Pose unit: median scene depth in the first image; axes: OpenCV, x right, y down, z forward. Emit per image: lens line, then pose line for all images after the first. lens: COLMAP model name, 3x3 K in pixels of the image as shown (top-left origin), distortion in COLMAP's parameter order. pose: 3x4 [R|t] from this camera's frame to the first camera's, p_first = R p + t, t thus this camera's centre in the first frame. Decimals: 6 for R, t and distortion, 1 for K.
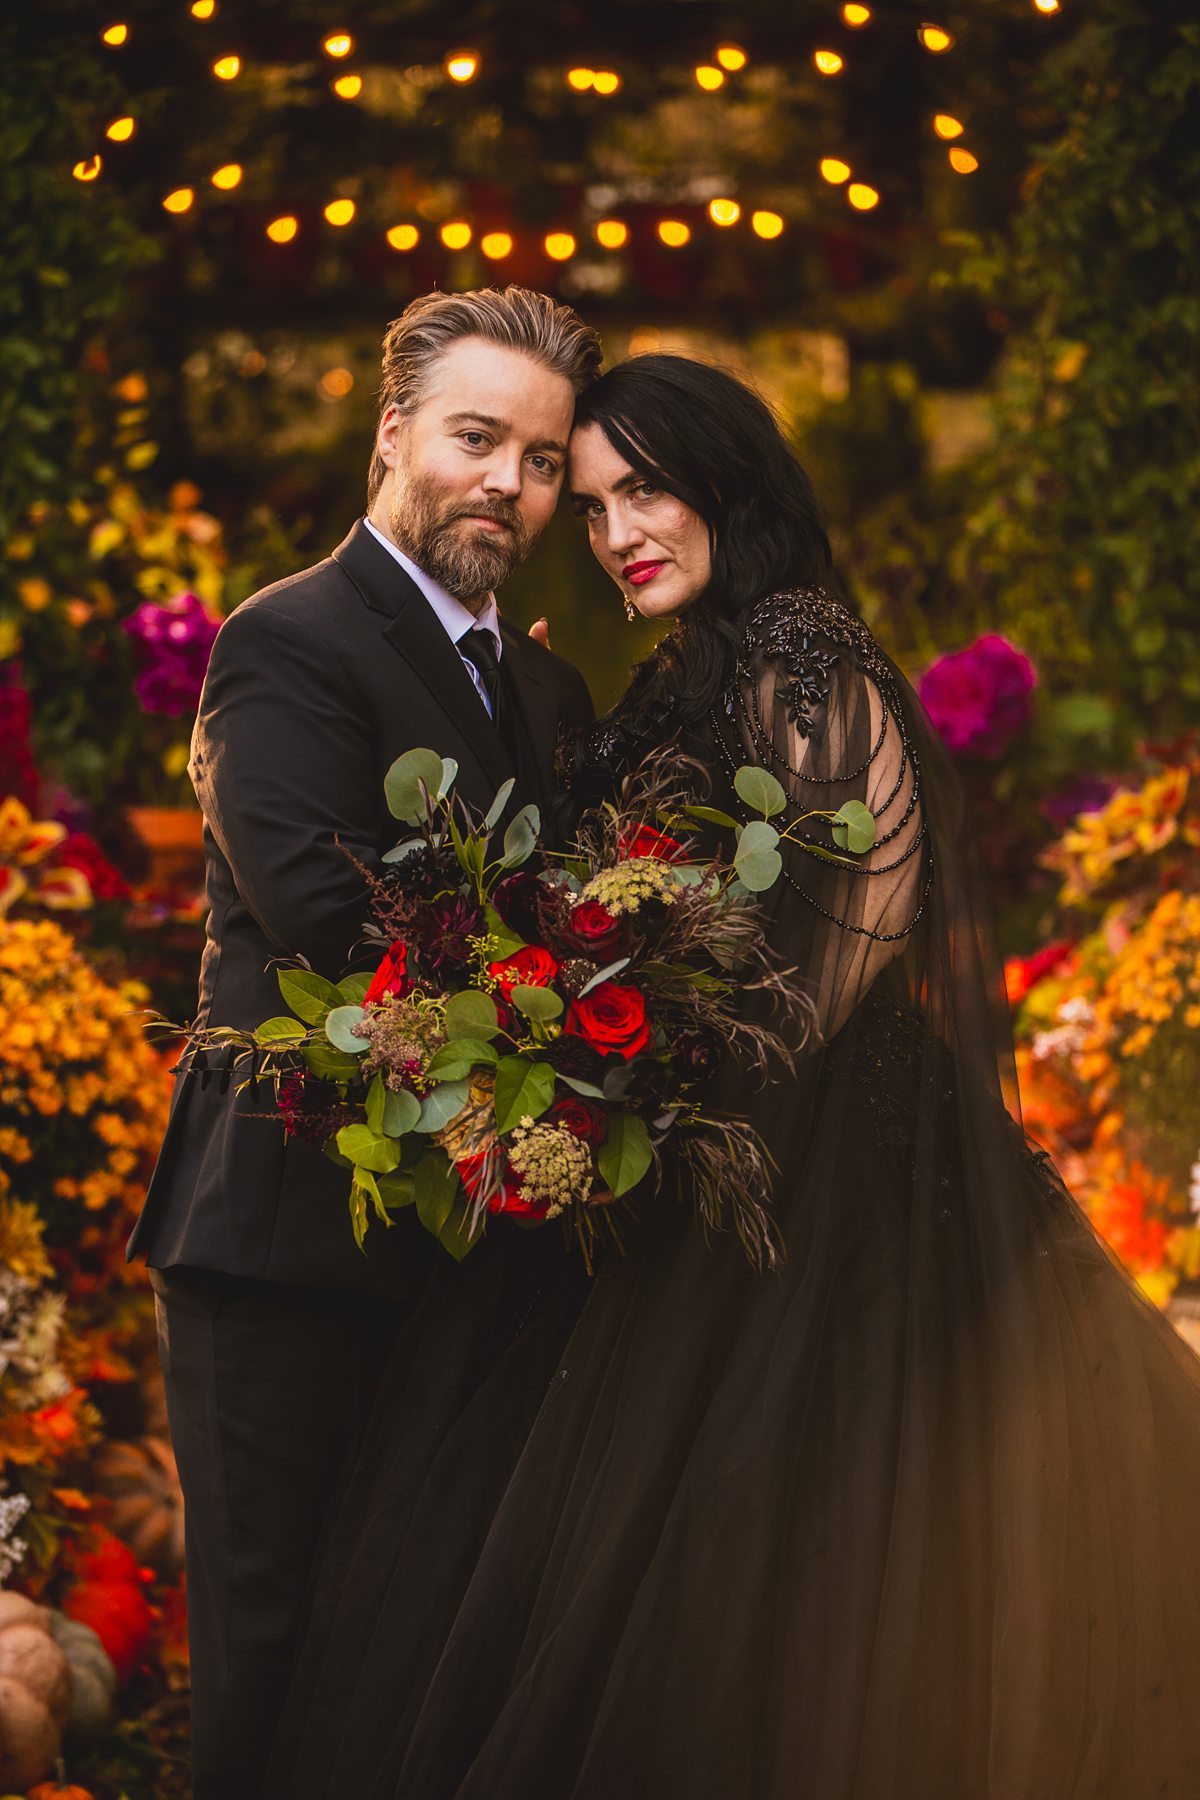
lens RADIAL K [[6332.8, 0, 600.3], [0, 6332.8, 899.3], [0, 0, 1]] dist [0.229379, 0.000000]
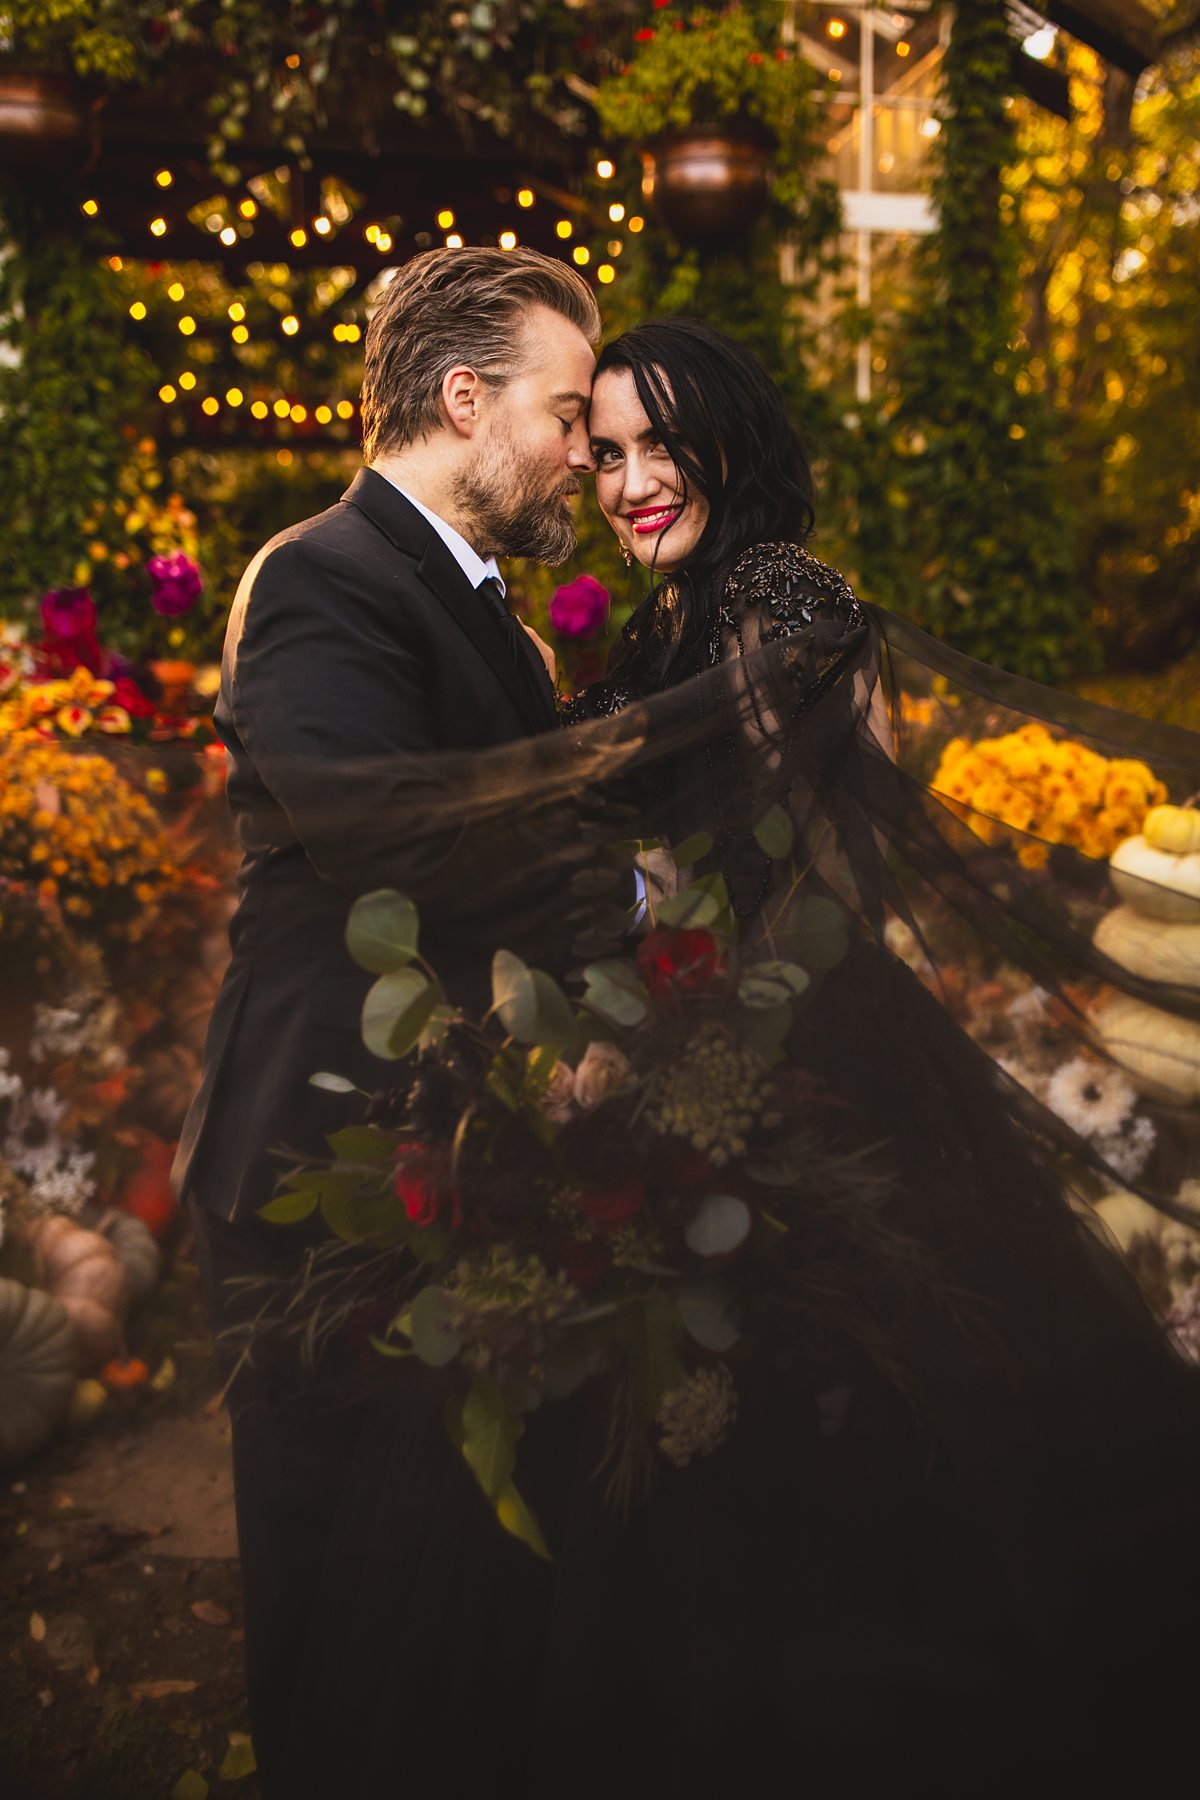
lens RADIAL K [[1789.1, 0, 598.3], [0, 1789.1, 903.2], [0, 0, 1]] dist [-0.014076, 0.000000]
pose [[0.986384, -0.021793, 0.163009, -0.033091], [-0.001395, 0.990037, 0.140803, -0.020807], [-0.164453, -0.139113, 0.976526, 0.475149]]
